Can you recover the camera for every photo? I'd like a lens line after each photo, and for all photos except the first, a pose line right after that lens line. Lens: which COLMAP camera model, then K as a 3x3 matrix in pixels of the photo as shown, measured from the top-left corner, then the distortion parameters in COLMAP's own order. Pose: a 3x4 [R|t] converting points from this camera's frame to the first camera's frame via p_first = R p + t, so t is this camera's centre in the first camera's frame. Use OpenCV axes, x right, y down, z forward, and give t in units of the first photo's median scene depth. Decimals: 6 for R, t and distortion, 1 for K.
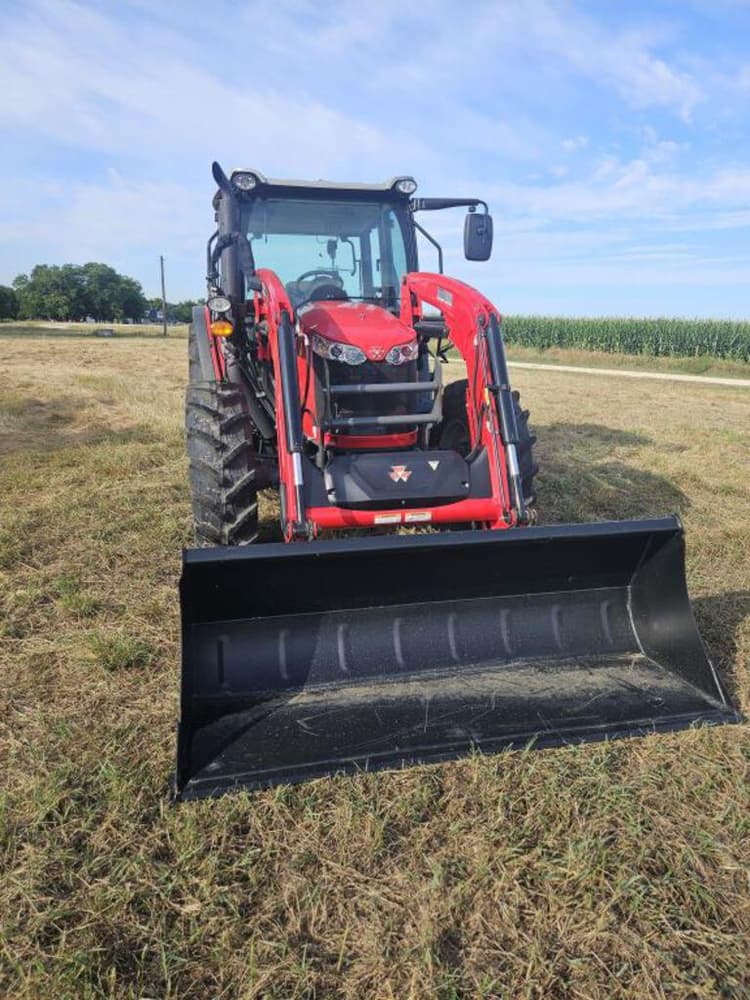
lens RADIAL K [[816.5, 0, 359.5], [0, 816.5, 499.7], [0, 0, 1]] dist [0.068294, -0.107960]
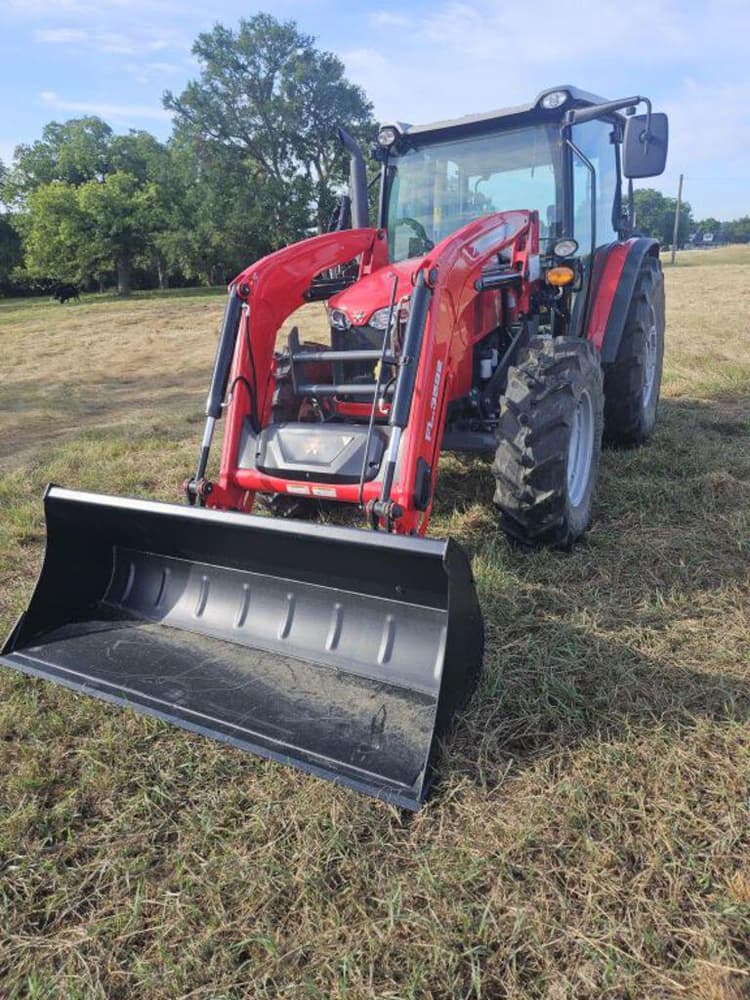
lens RADIAL K [[816.5, 0, 359.5], [0, 816.5, 499.7], [0, 0, 1]] dist [0.068294, -0.107960]
pose [[0.644367, 0.151276, -0.749605, 0.613740], [-0.079403, 0.988175, 0.131166, -0.074808], [0.760583, -0.024998, 0.648759, 0.297144]]
